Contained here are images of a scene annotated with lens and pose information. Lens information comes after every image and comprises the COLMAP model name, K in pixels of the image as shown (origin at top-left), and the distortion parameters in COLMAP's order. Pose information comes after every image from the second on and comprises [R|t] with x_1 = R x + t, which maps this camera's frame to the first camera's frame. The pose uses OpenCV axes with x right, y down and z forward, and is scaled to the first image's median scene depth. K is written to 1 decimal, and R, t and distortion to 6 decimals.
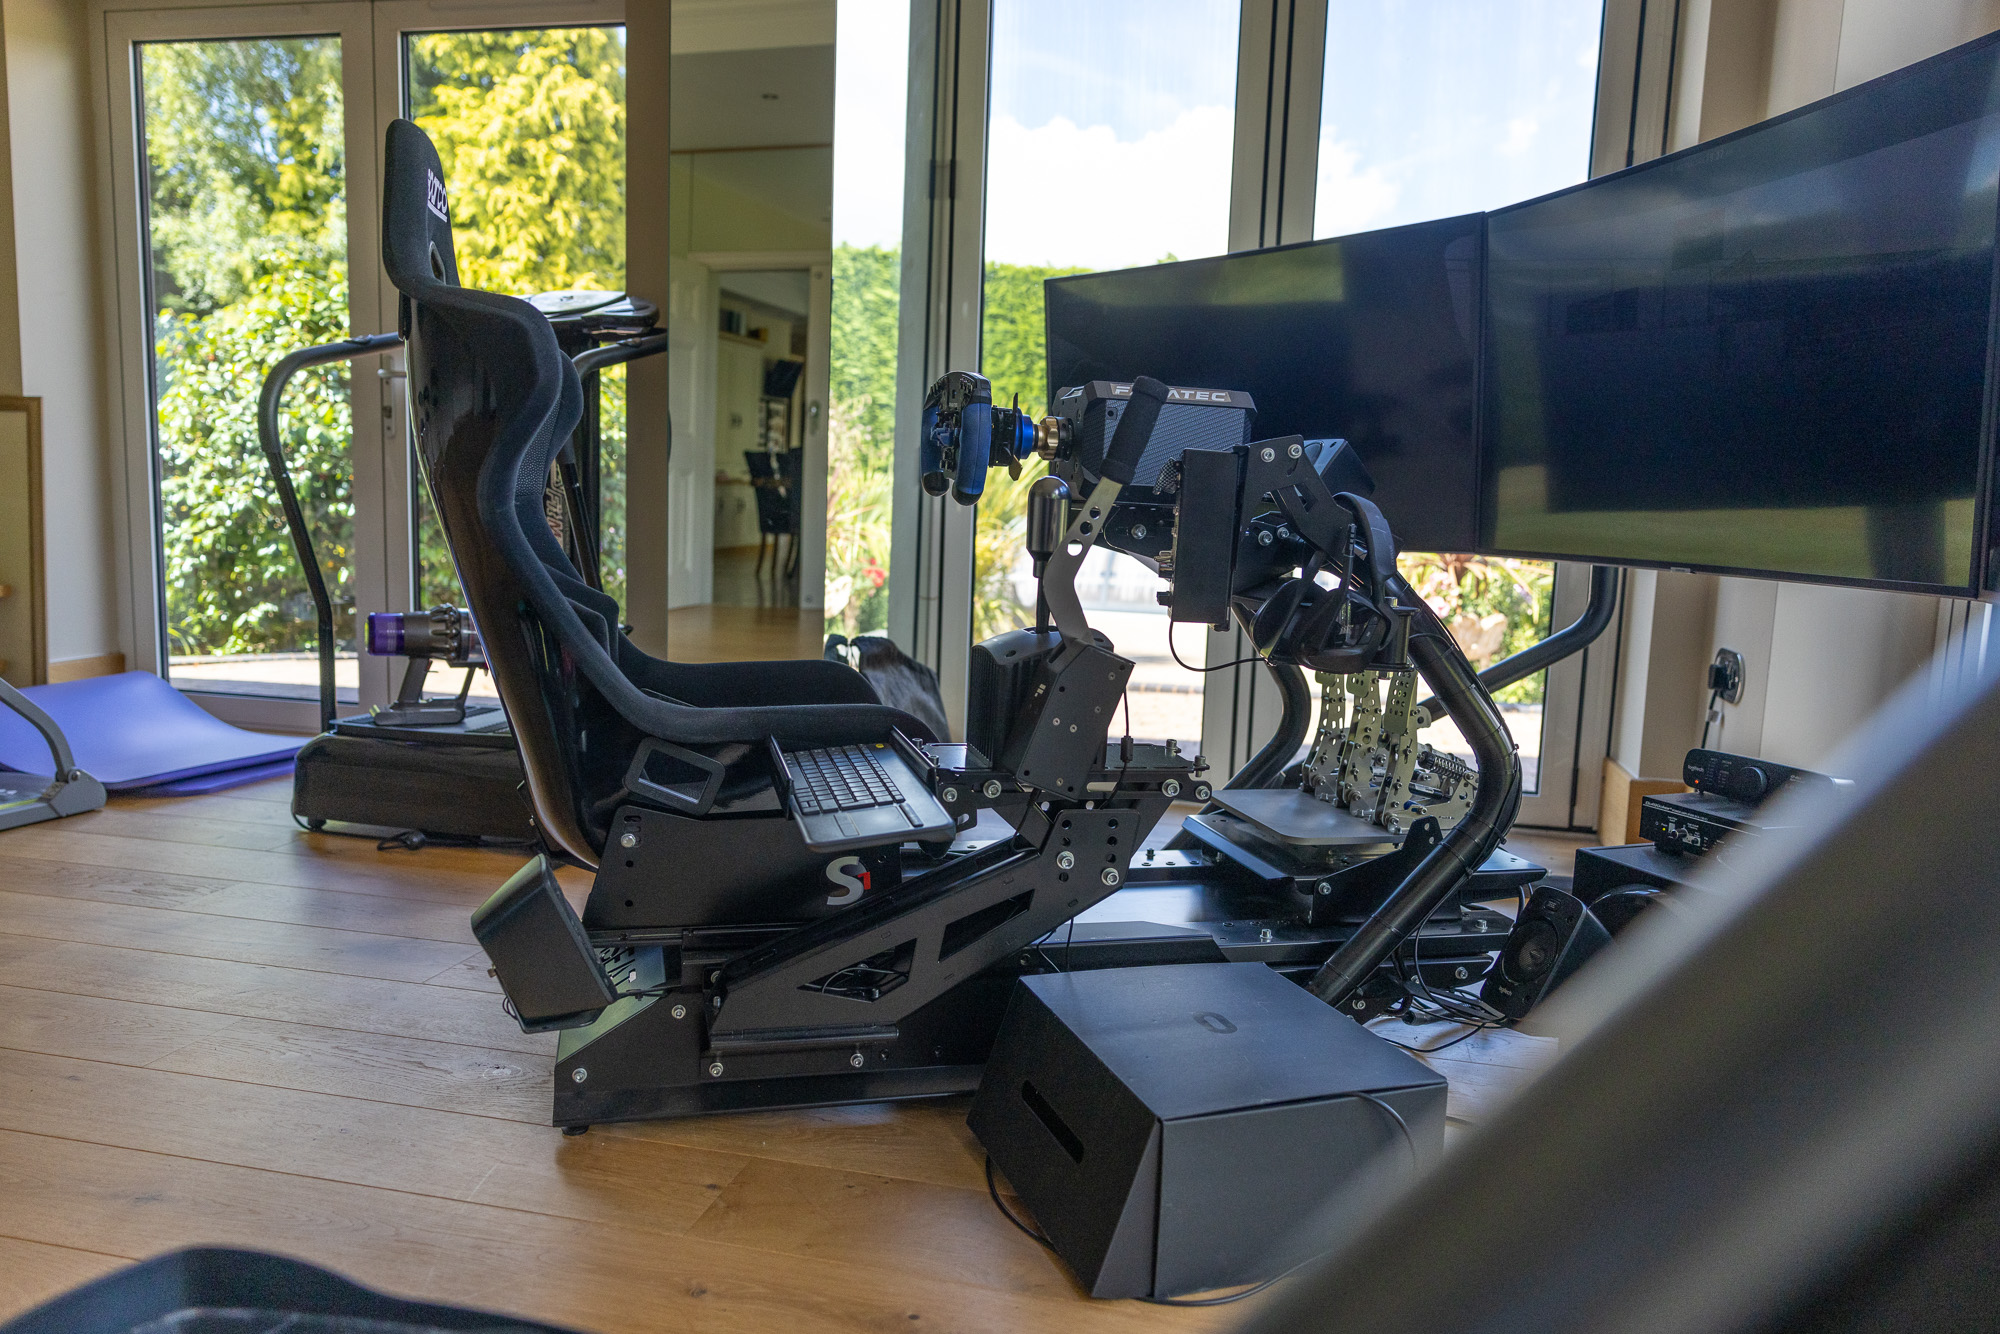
lens RADIAL K [[1331.0, 0, 1000.0], [0, 1331.0, 667.0], [0, 0, 1]] dist [0.011244, 0.000559]
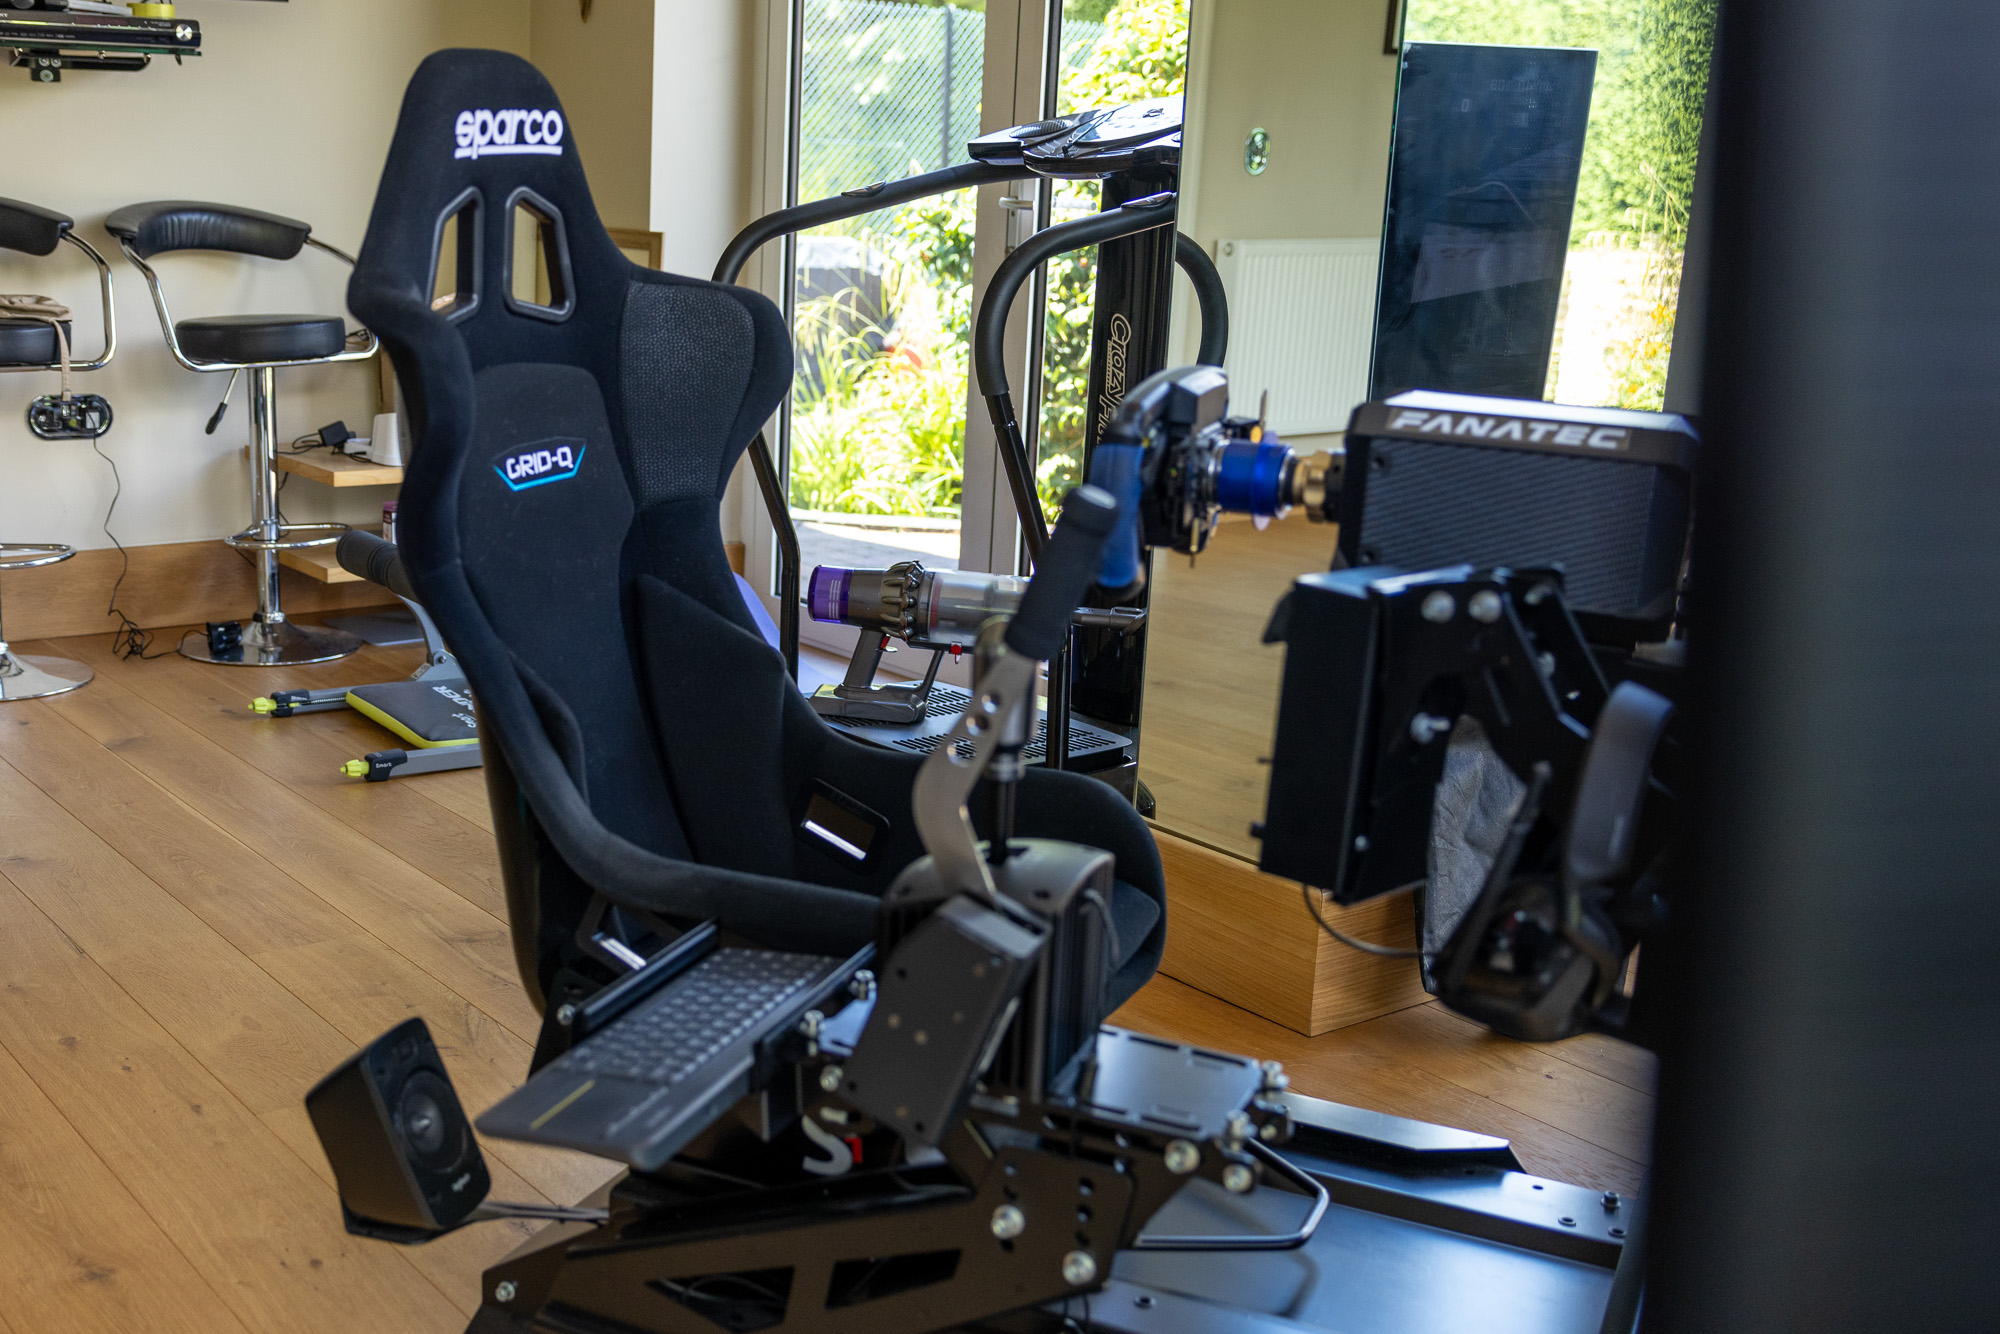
lens RADIAL K [[2124.4, 0, 1000.0], [0, 2124.4, 667.0], [0, 0, 1]] dist [-0.020078, -0.006072]
pose [[0.774883, 0.146325, -0.614935, 0.417720], [-0.099107, 0.988930, 0.110433, -0.148993], [0.624287, -0.024628, 0.780807, 0.152636]]
